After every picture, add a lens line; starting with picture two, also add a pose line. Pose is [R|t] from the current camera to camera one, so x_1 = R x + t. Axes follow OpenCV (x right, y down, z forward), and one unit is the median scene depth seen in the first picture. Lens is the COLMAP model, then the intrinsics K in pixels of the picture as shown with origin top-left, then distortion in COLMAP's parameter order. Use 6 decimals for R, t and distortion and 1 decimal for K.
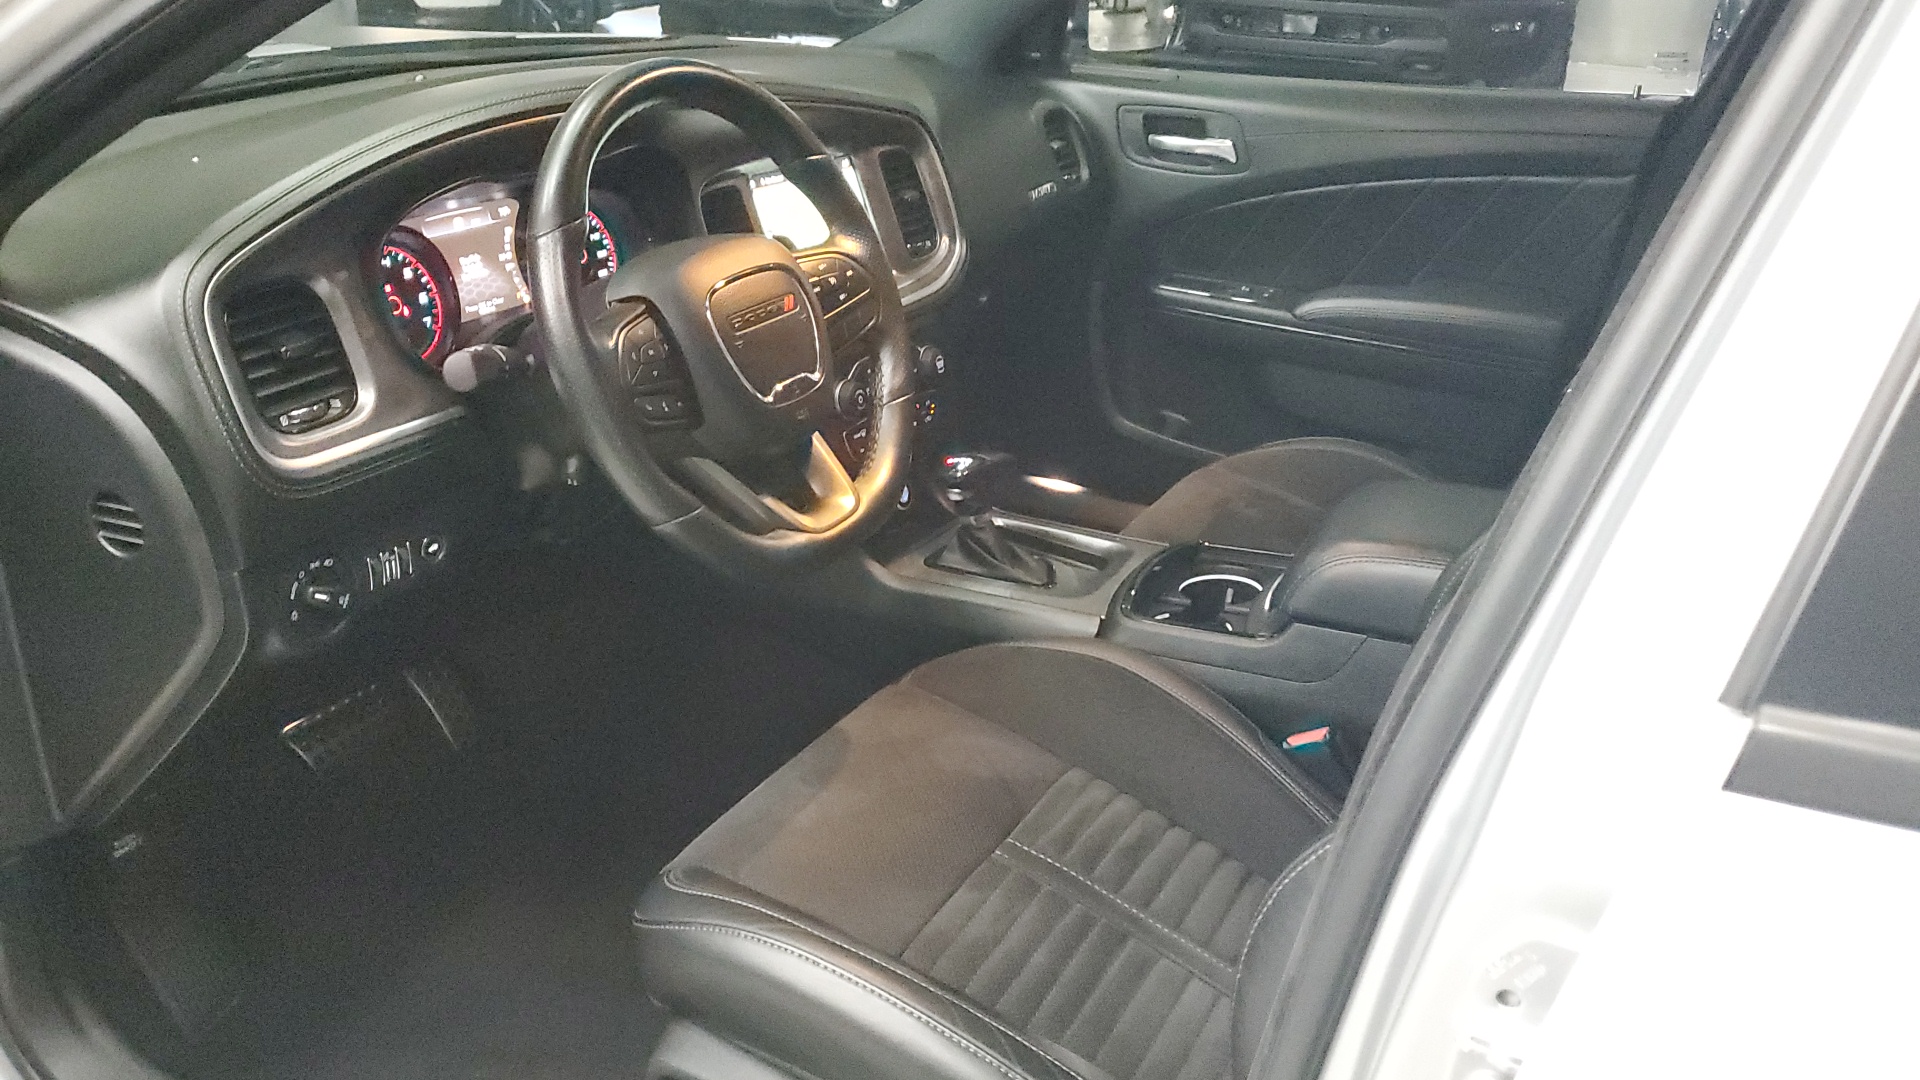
lens RADIAL K [[1467.4, 0, 960.0], [0, 1467.4, 540.0], [0, 0, 1]] dist [0.115291, -0.250923]
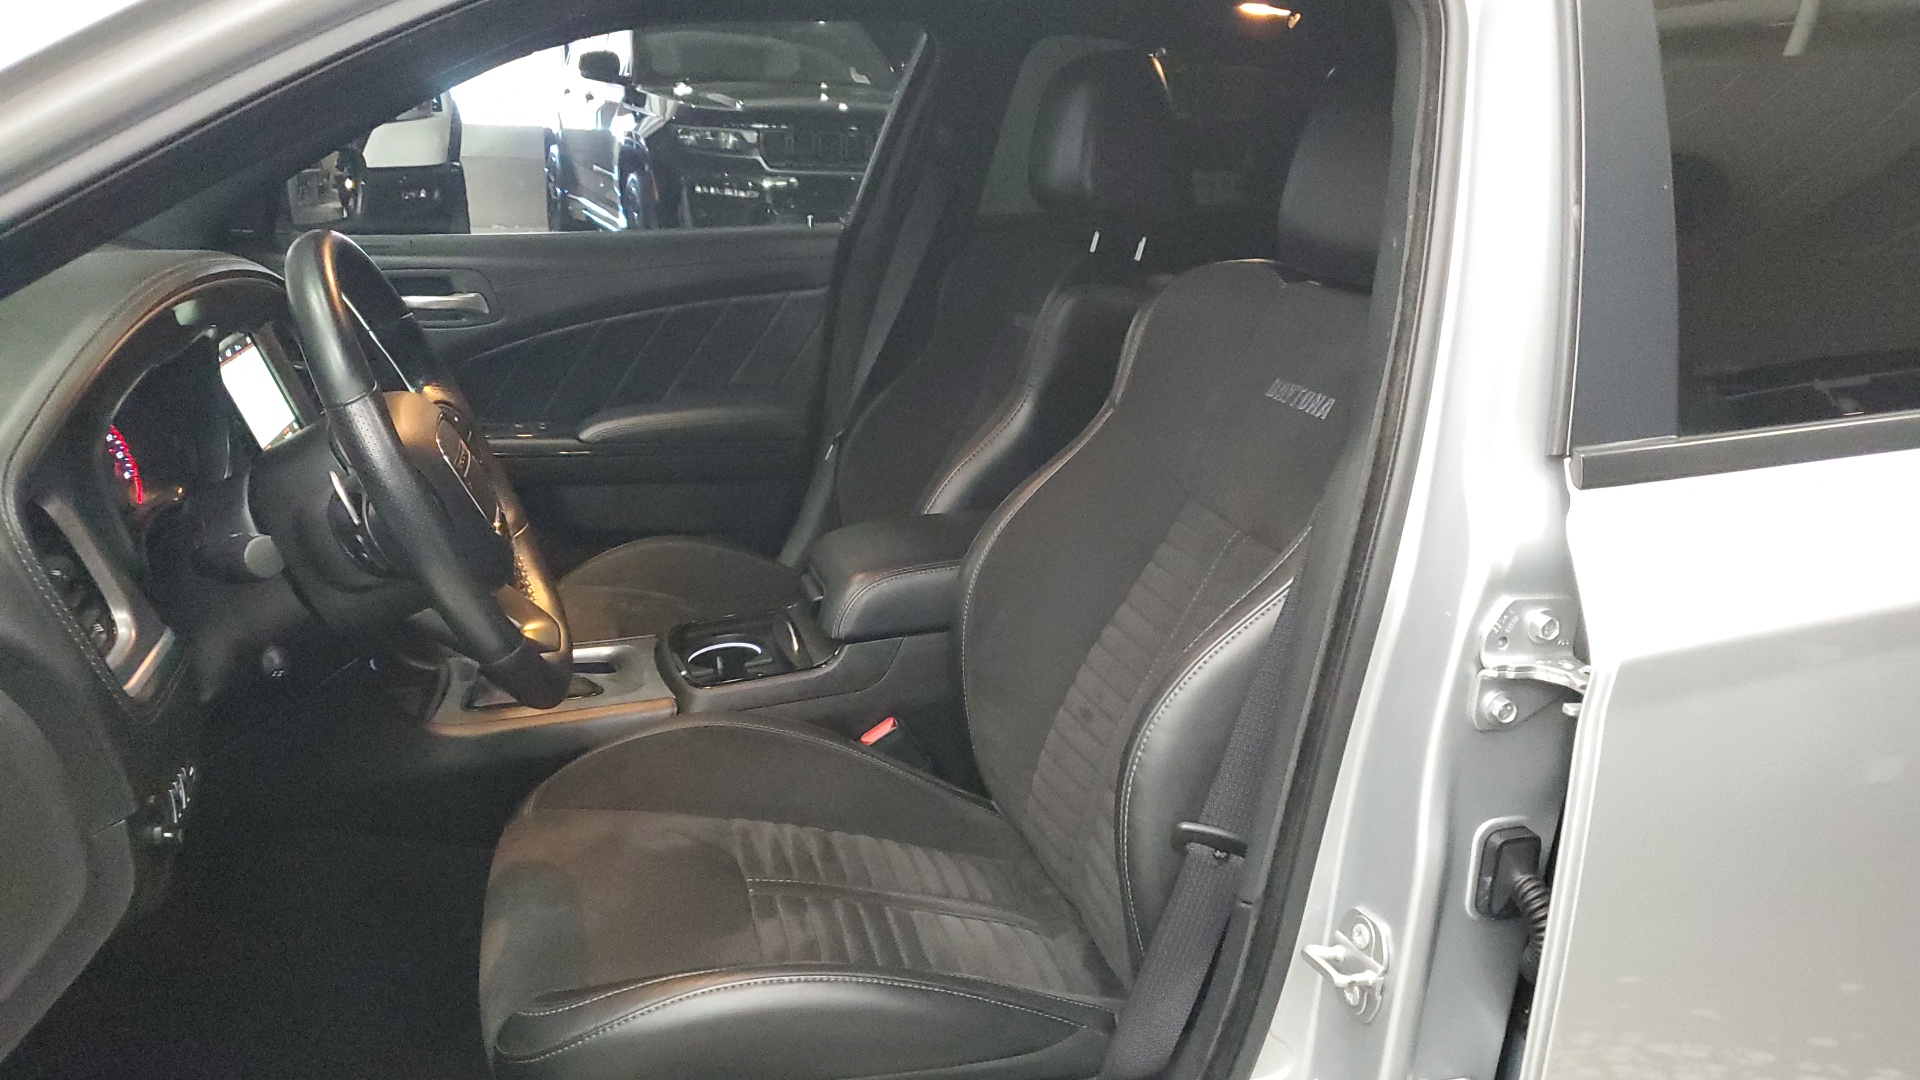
lens RADIAL K [[1467.4, 0, 960.0], [0, 1467.4, 540.0], [0, 0, 1]] dist [0.115291, -0.250923]
pose [[0.731436, -0.210498, 0.648607, -0.341789], [0.277993, 0.960582, -0.001747, 0.000365], [-0.622672, 0.181586, 0.761121, -0.004255]]
